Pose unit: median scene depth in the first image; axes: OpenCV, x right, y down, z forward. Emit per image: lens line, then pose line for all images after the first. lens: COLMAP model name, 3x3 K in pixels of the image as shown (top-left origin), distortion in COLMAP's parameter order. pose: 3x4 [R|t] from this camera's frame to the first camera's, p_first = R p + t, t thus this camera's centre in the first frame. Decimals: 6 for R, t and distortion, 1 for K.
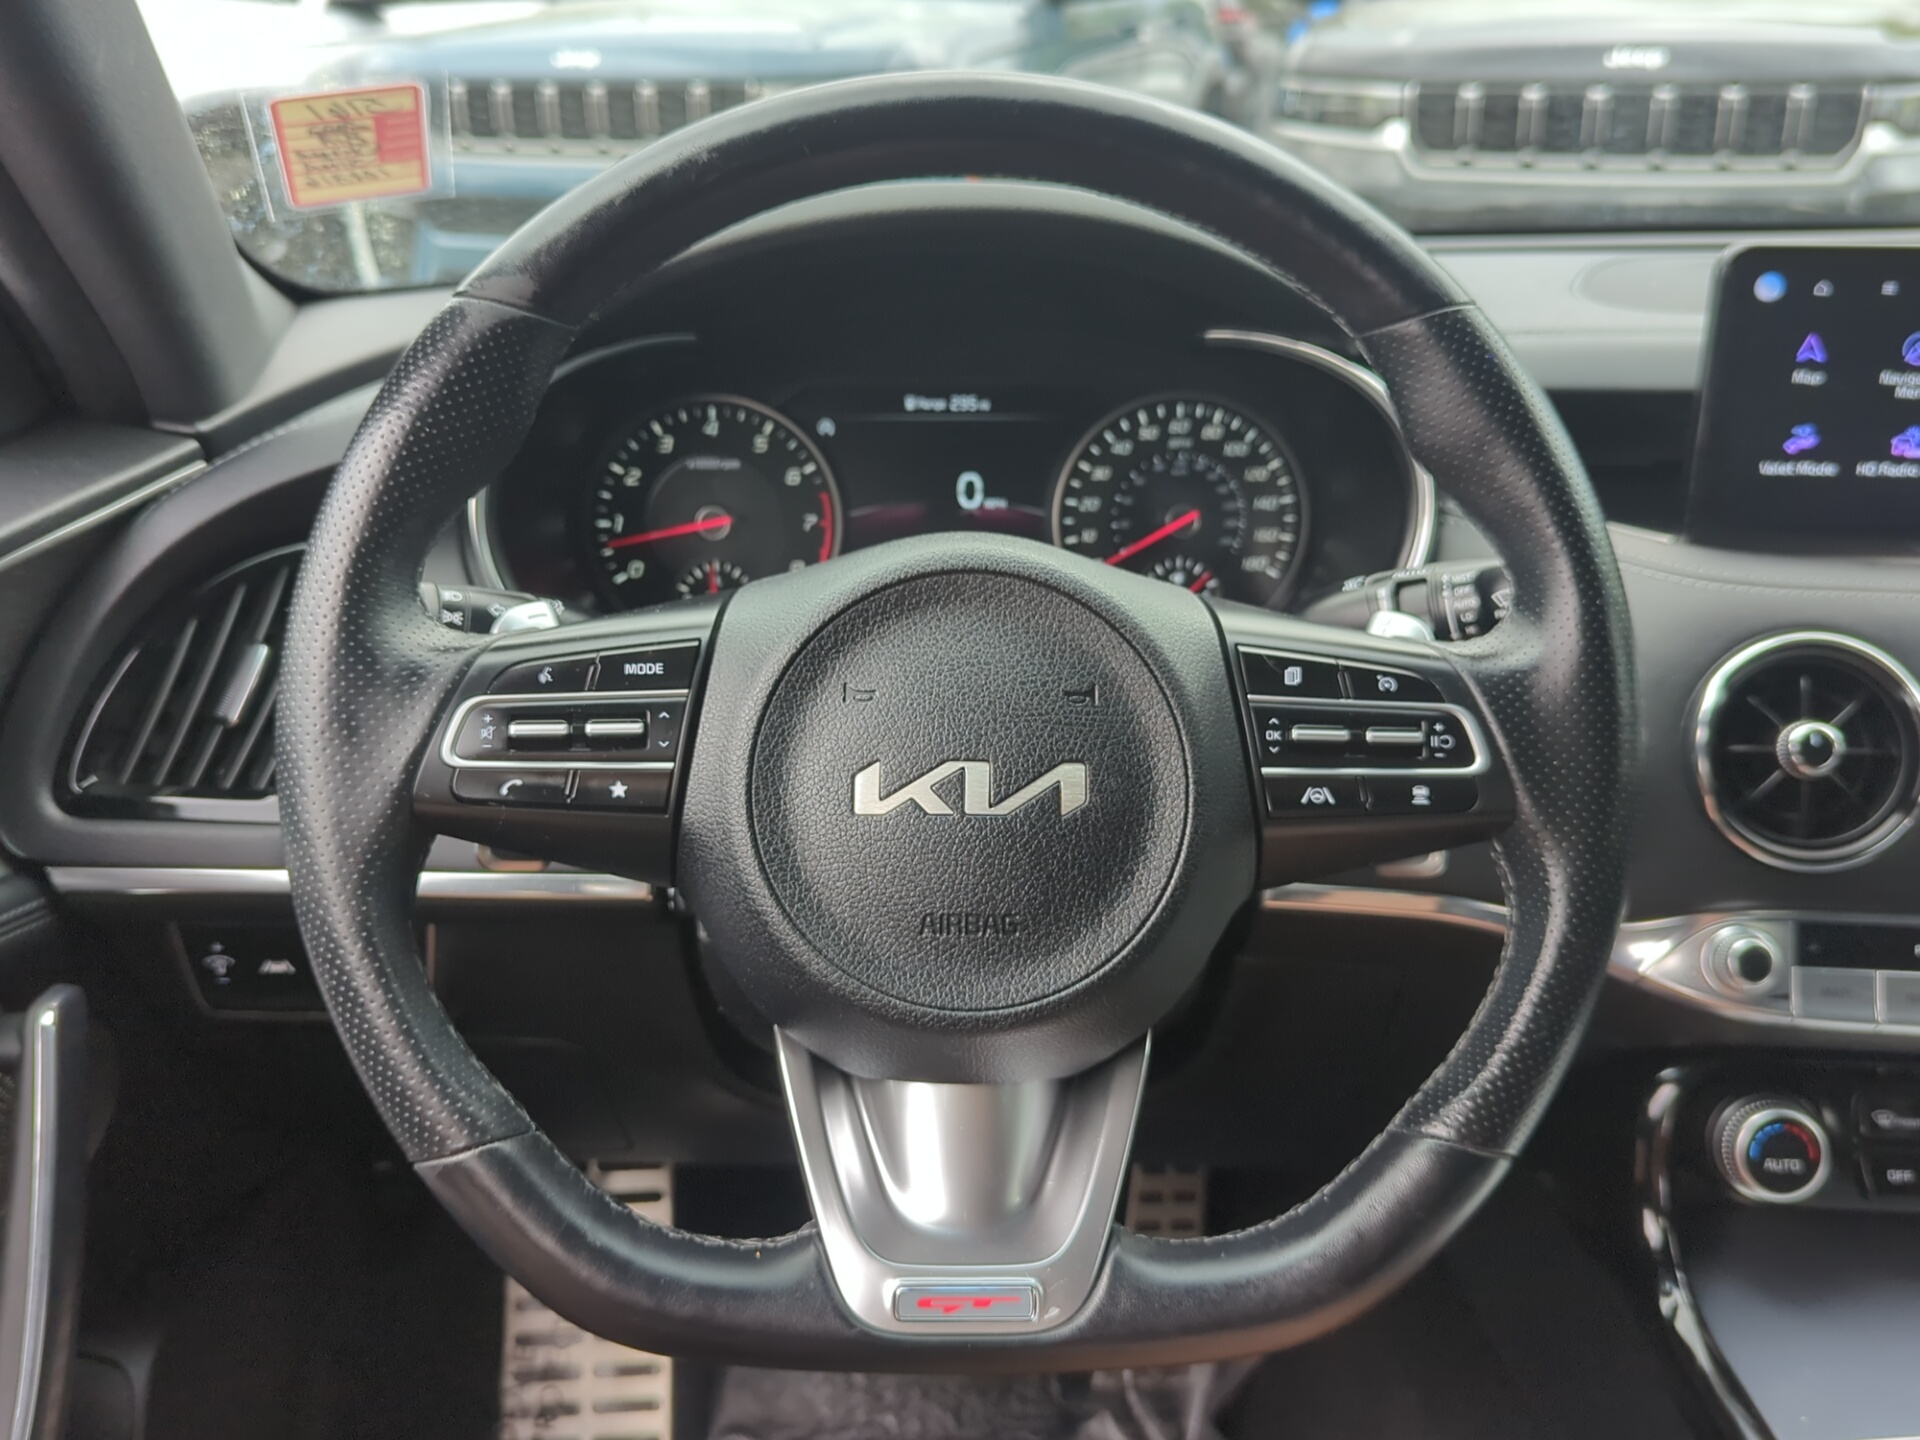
lens RADIAL K [[1899.8, 0, 971.1], [0, 1899.8, 700.1], [0, 0, 1]] dist [0.068624, -0.158188]
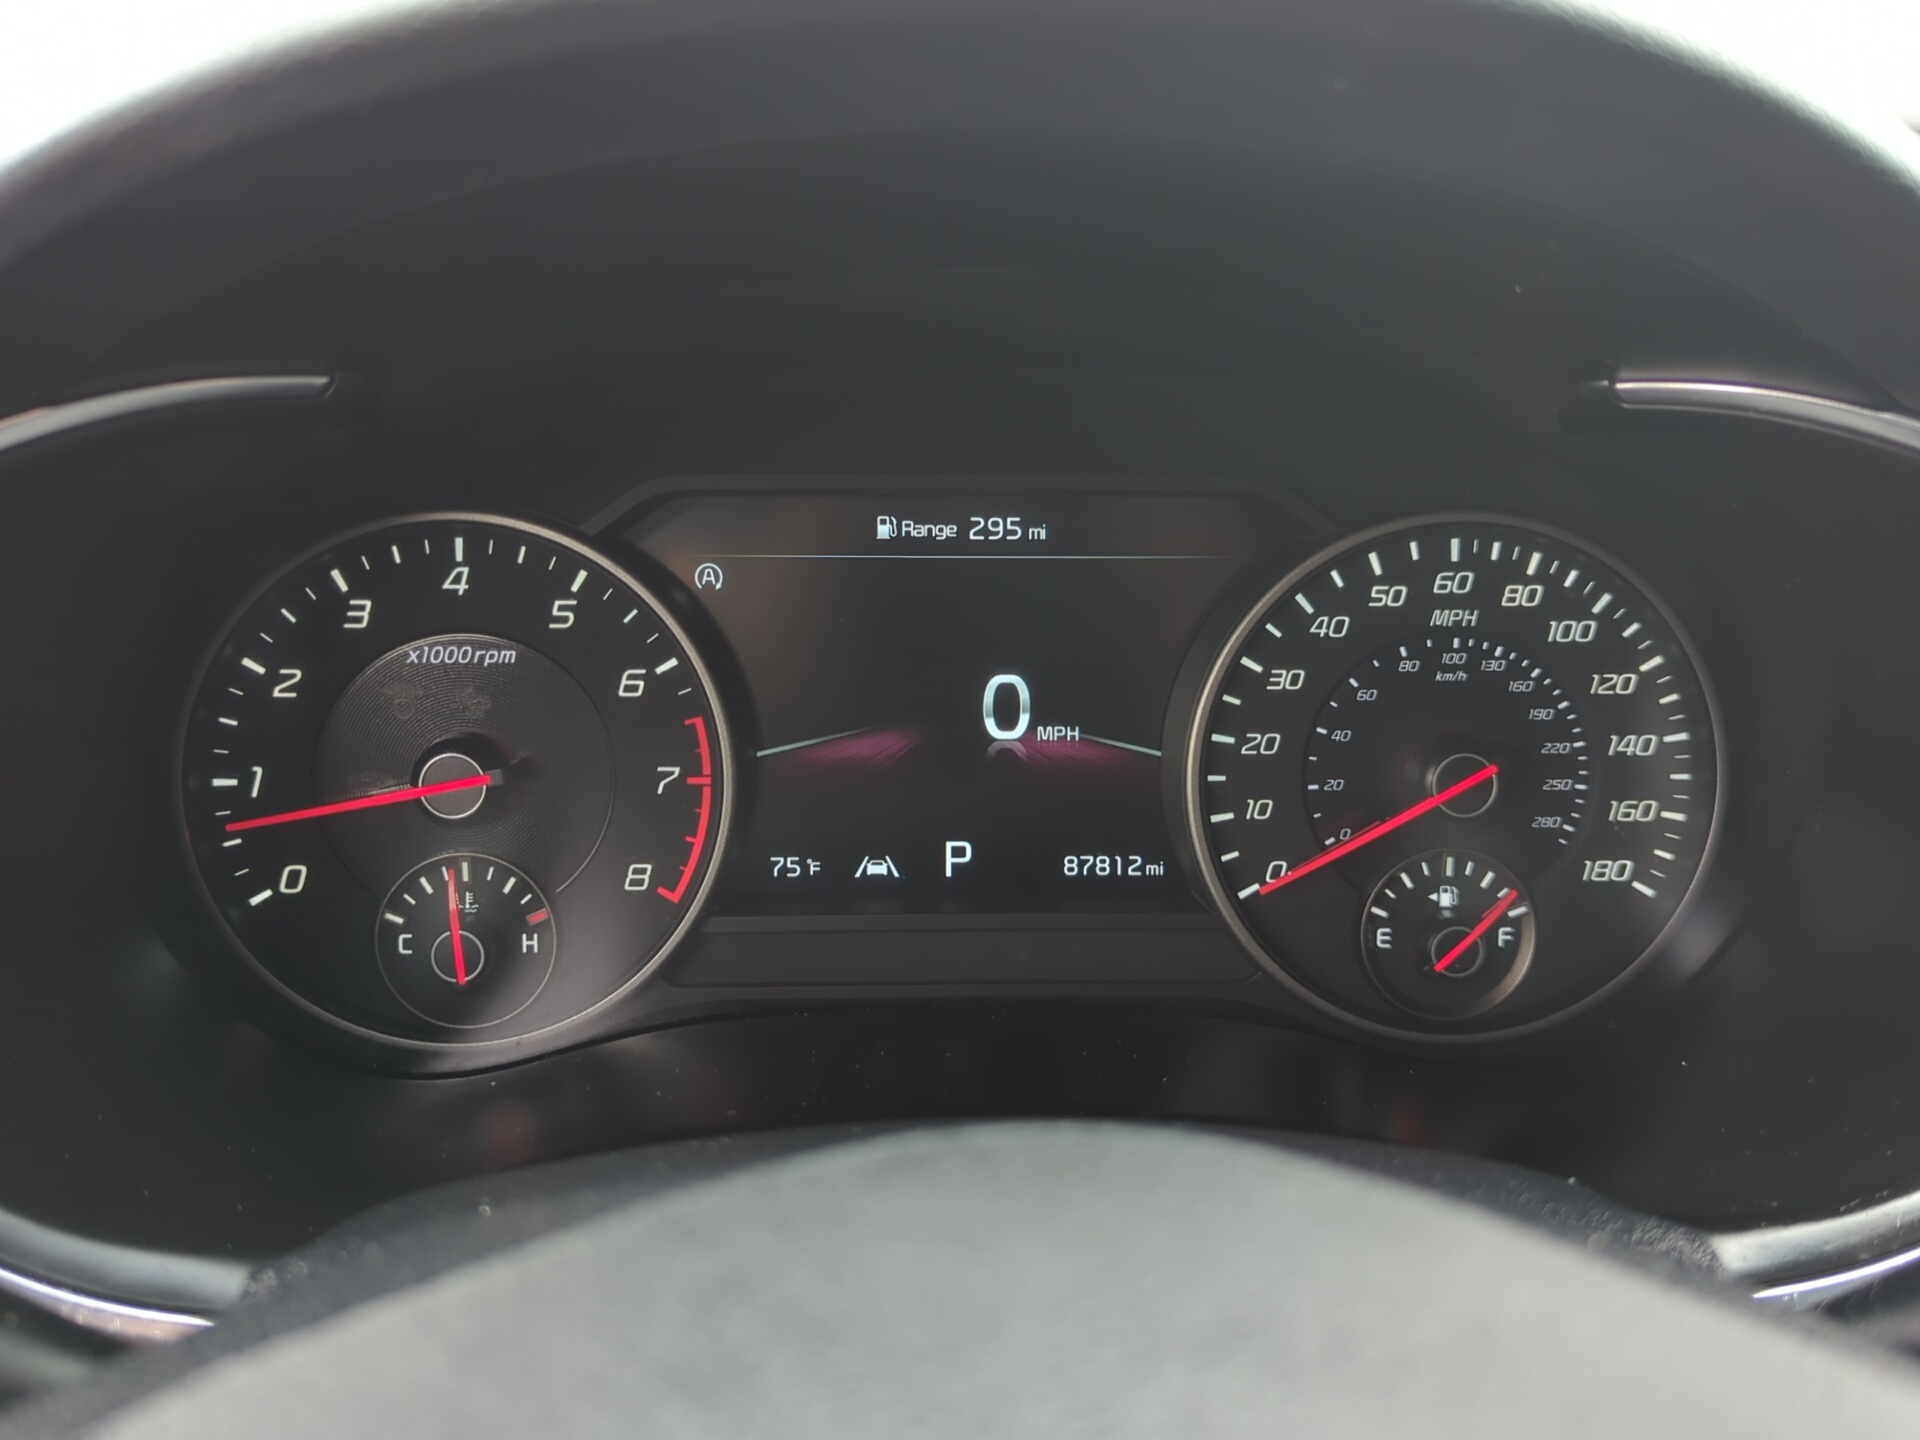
lens RADIAL K [[1899.8, 0, 971.1], [0, 1899.8, 700.1], [0, 0, 1]] dist [0.068624, -0.158188]
pose [[0.999951, 0.007145, 0.006840, -0.014931], [-0.006896, 0.999338, -0.035733, -0.108693], [-0.007091, 0.035684, 0.999338, 0.593449]]
